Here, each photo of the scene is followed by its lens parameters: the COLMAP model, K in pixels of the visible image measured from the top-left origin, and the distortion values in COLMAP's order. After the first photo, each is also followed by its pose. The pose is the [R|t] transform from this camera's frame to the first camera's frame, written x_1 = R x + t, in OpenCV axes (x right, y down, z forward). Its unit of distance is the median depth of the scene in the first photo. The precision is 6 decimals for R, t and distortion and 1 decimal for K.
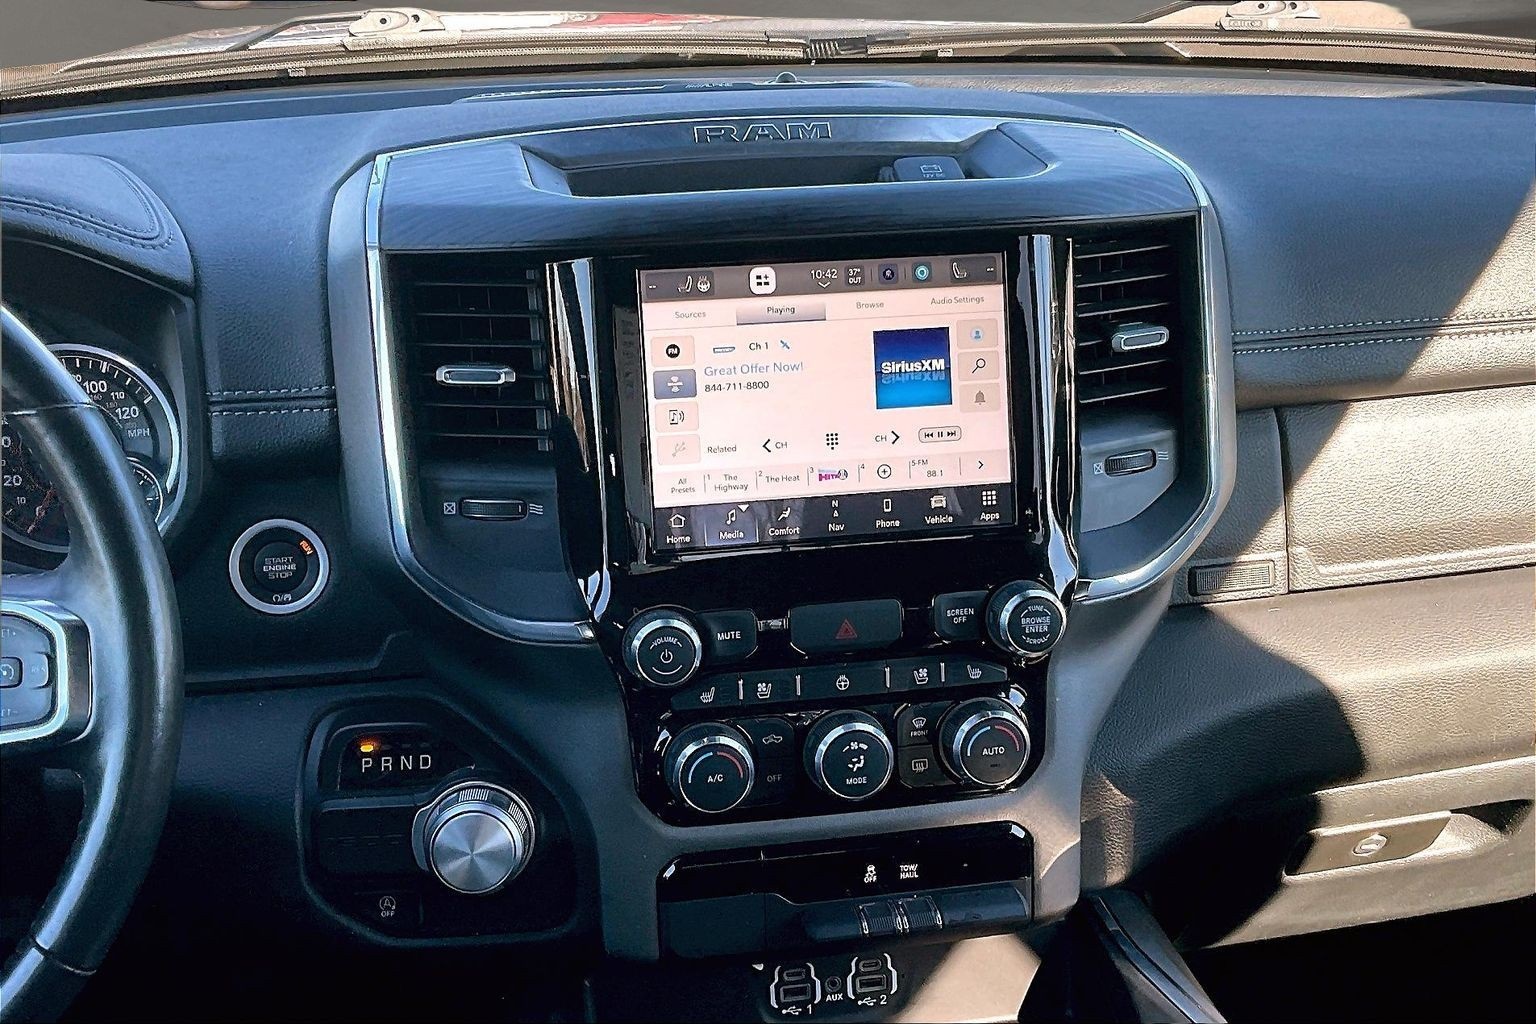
lens RADIAL K [[1877.7, 0, 776.8], [0, 1877.7, 529.8], [0, 0, 1]] dist [0.083232, 0.000000]
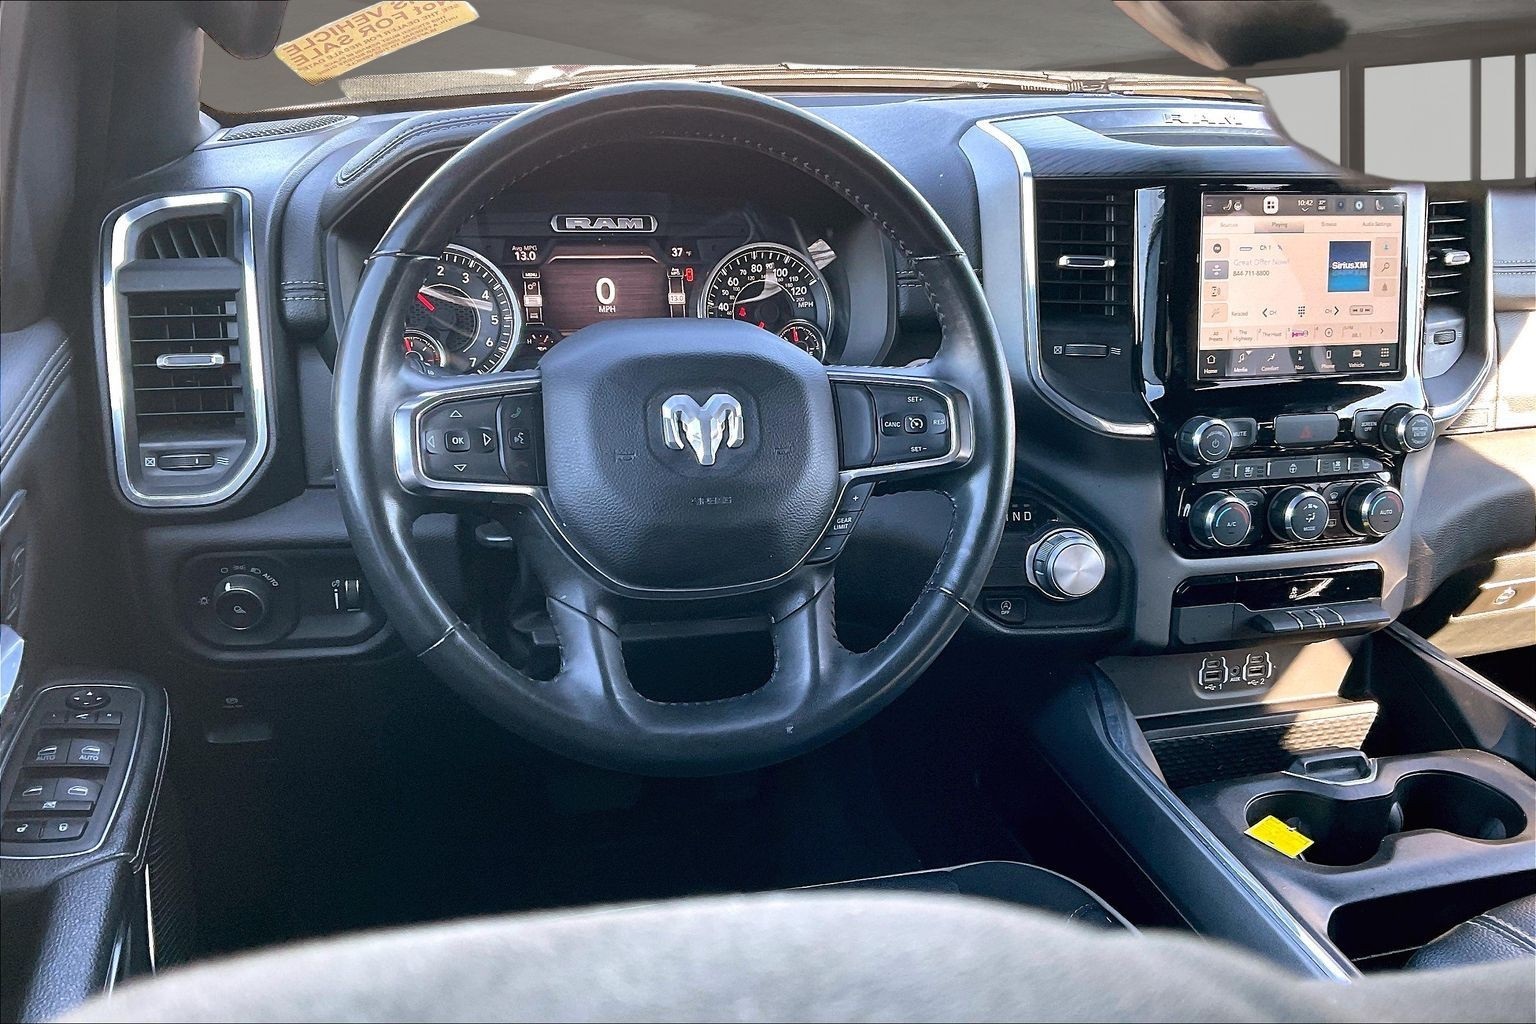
lens RADIAL K [[1356.6, 0, 796.6], [0, 1356.6, 539.8], [0, 0, 1]] dist [0.027994, -0.040972]
pose [[0.993050, 0.008798, 0.117361, -0.509563], [-0.012937, 0.999319, 0.034552, 0.106964], [-0.116977, -0.035830, 0.992488, -0.081513]]
